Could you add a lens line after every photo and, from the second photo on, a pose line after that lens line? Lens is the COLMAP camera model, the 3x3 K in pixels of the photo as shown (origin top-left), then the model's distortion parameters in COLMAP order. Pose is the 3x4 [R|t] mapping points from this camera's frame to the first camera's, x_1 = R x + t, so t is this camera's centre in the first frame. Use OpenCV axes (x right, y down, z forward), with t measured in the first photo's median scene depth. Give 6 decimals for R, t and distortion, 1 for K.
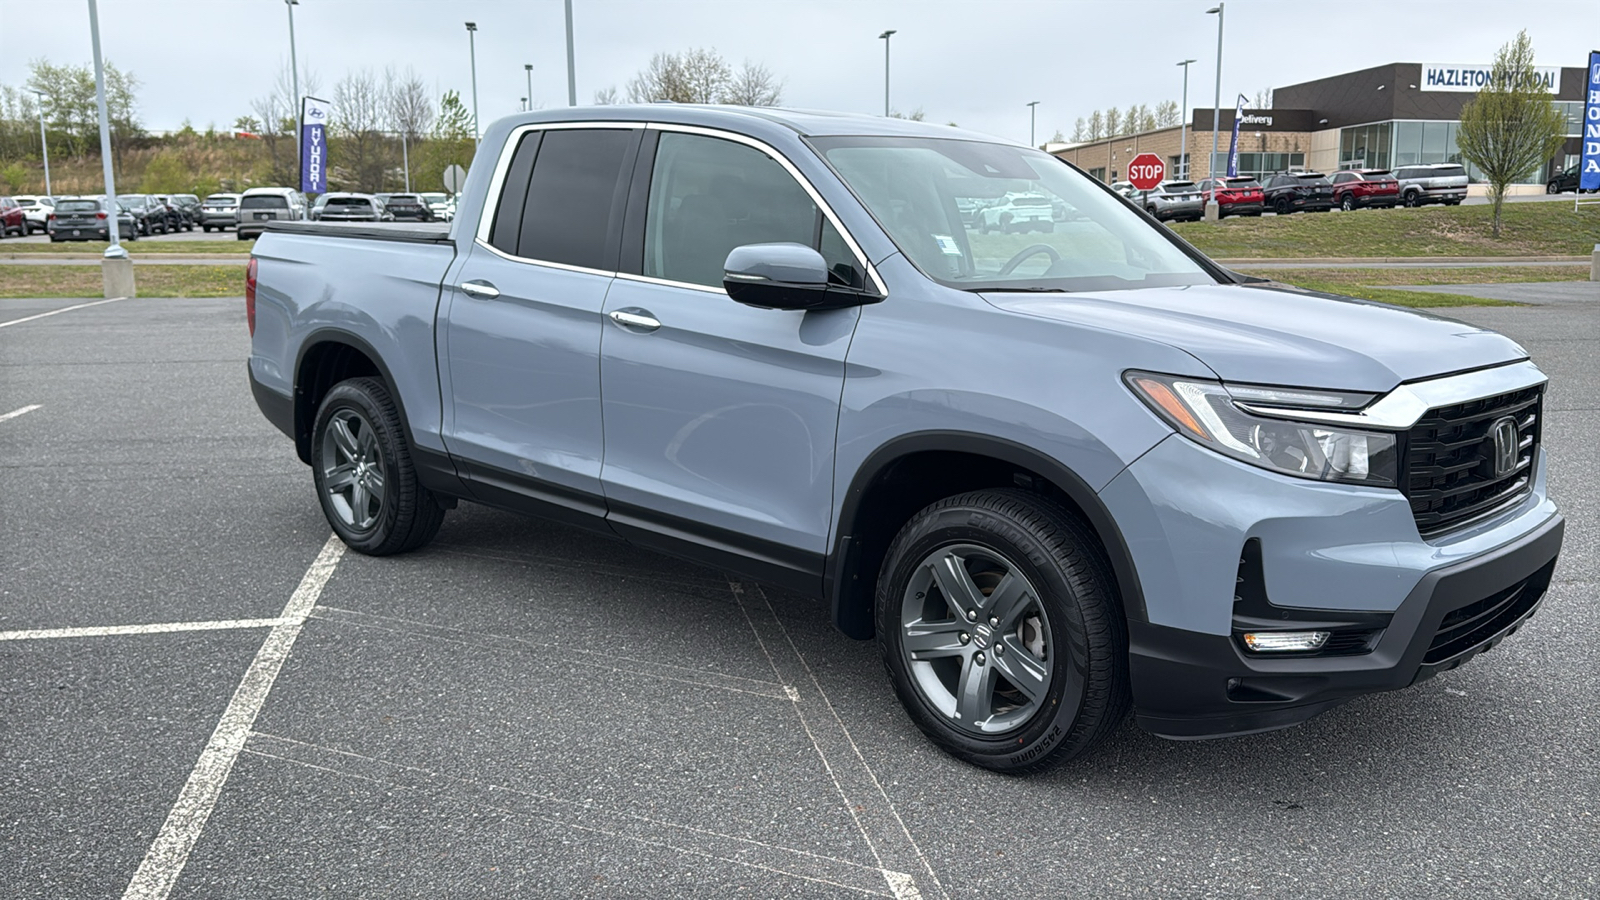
lens RADIAL K [[1339.6, 0, 832.2], [0, 1339.6, 474.3], [0, 0, 1]] dist [0.138302, -0.244947]
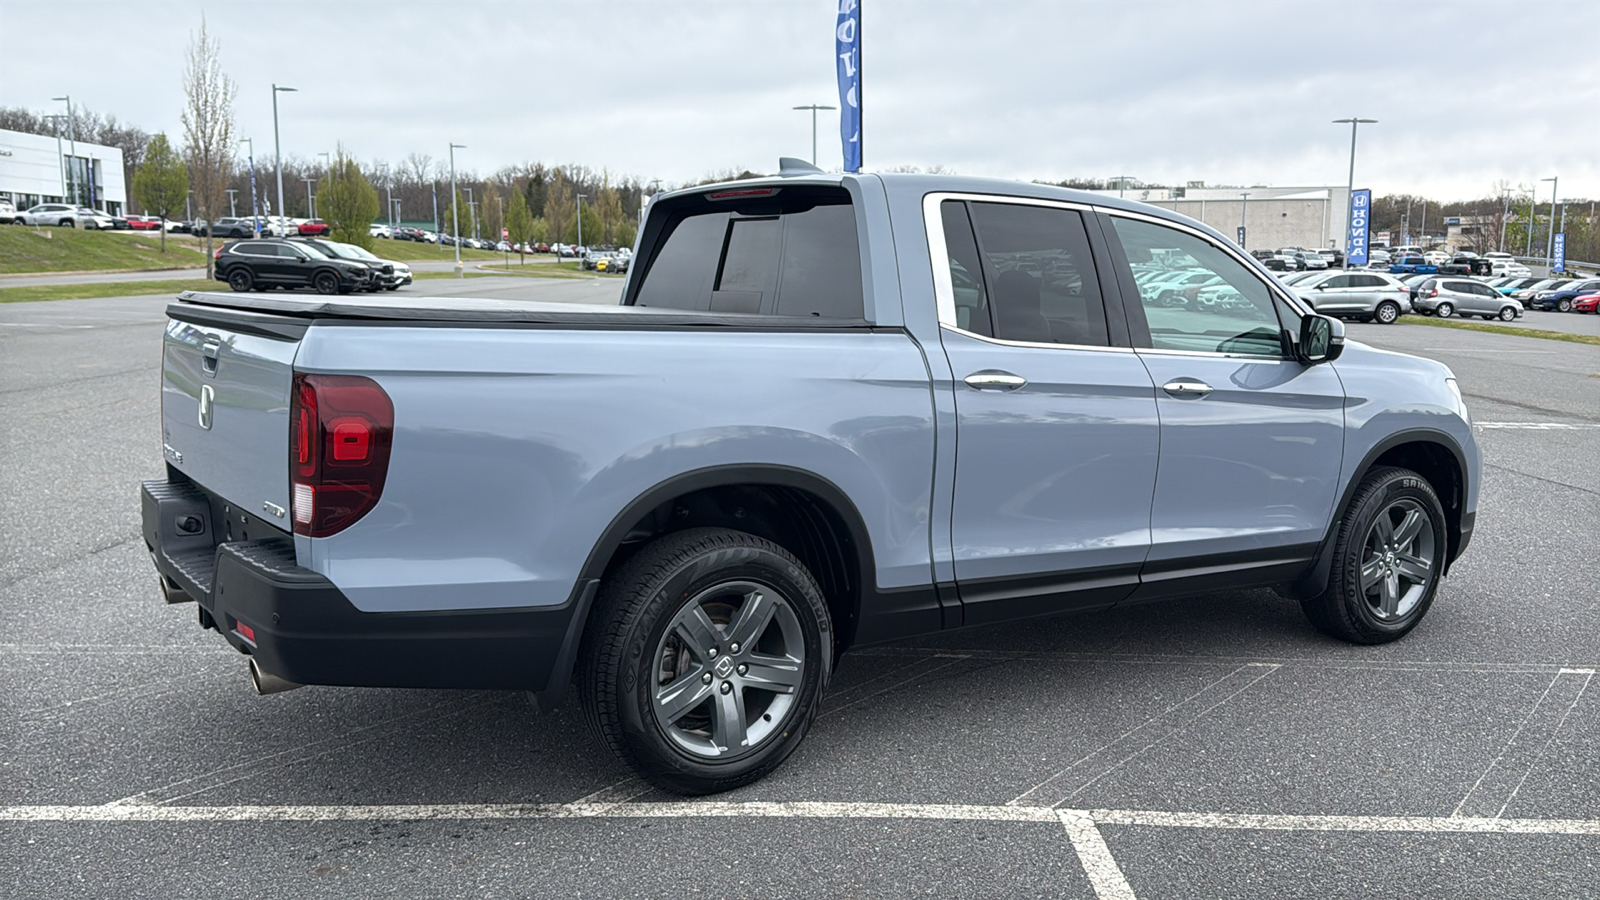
lens RADIAL K [[1340.8, 0, 827.7], [0, 1340.8, 476.1], [0, 0, 1]] dist [0.157823, -0.292902]
pose [[0.204821, -0.148116, 0.967528, -1.078369], [0.161970, 0.979985, 0.115734, -0.184657], [-0.965305, 0.133006, 0.224712, 0.872832]]
